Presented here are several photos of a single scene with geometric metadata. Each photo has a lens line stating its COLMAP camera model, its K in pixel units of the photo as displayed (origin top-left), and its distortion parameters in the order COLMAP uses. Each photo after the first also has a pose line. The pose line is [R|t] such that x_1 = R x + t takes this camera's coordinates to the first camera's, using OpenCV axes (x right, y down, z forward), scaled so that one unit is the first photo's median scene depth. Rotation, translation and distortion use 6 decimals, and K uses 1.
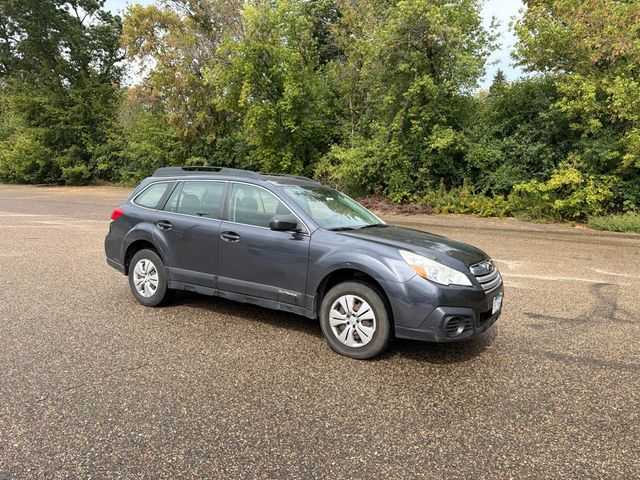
lens RADIAL K [[446.6, 0, 322.2], [0, 446.6, 243.6], [0, 0, 1]] dist [0.064441, -0.087961]
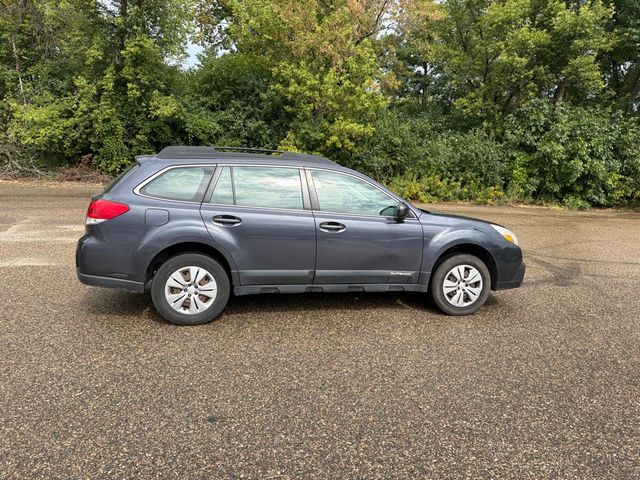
lens RADIAL K [[446.6, 0, 322.2], [0, 446.6, 243.6], [0, 0, 1]] dist [0.064441, -0.087961]
pose [[0.709148, -0.118825, 0.694975, -0.244645], [0.067516, 0.992611, 0.100821, -0.021628], [-0.701820, -0.024575, 0.711931, 0.092247]]
